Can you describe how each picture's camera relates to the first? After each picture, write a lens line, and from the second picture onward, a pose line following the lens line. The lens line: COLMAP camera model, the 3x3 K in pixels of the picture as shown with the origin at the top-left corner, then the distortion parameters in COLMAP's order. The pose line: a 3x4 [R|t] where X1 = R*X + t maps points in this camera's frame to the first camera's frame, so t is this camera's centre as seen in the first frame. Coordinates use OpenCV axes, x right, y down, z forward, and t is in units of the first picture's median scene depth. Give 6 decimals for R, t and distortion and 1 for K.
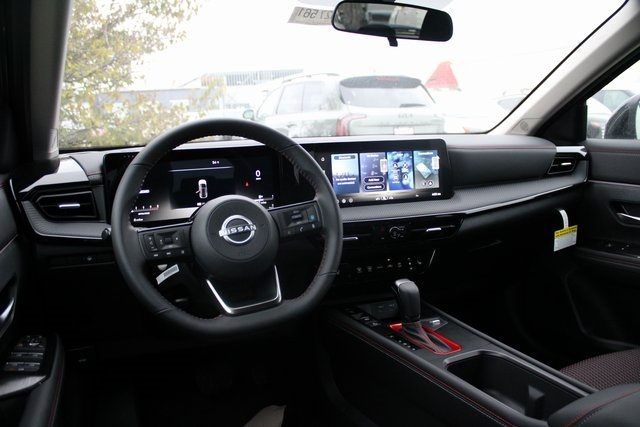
lens RADIAL K [[518.4, 0, 322.0], [0, 518.4, 211.7], [0, 0, 1]] dist [-0.081632, 0.003480]
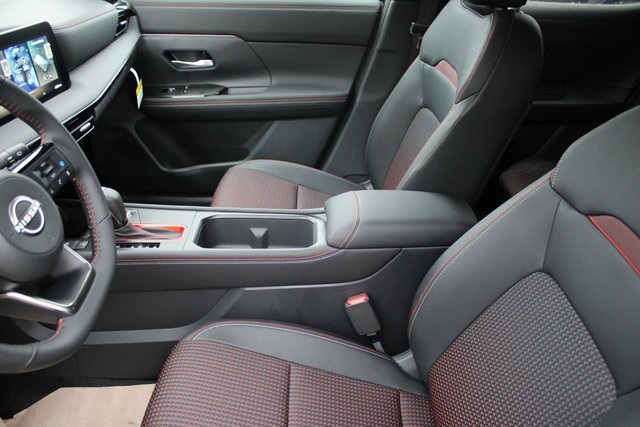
lens RADIAL K [[518.4, 0, 319.6], [0, 518.4, 213.4], [0, 0, 1]] dist [-0.081632, 0.003480]
pose [[0.423784, -0.423810, 0.800495, -0.395741], [0.108365, 0.901155, 0.419734, -0.159871], [-0.899258, -0.091131, 0.427821, 0.212750]]
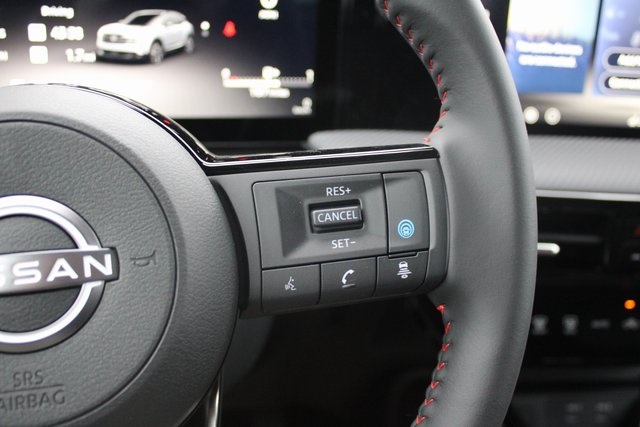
lens RADIAL K [[732.3, 0, 325.3], [0, 732.3, 218.8], [0, 0, 1]] dist [-0.068827, 0.000000]
pose [[0.975776, 0.159343, -0.149901, -0.004628], [-0.123412, 0.966690, 0.224230, -0.043672], [0.180637, -0.200299, 0.962938, 0.522870]]
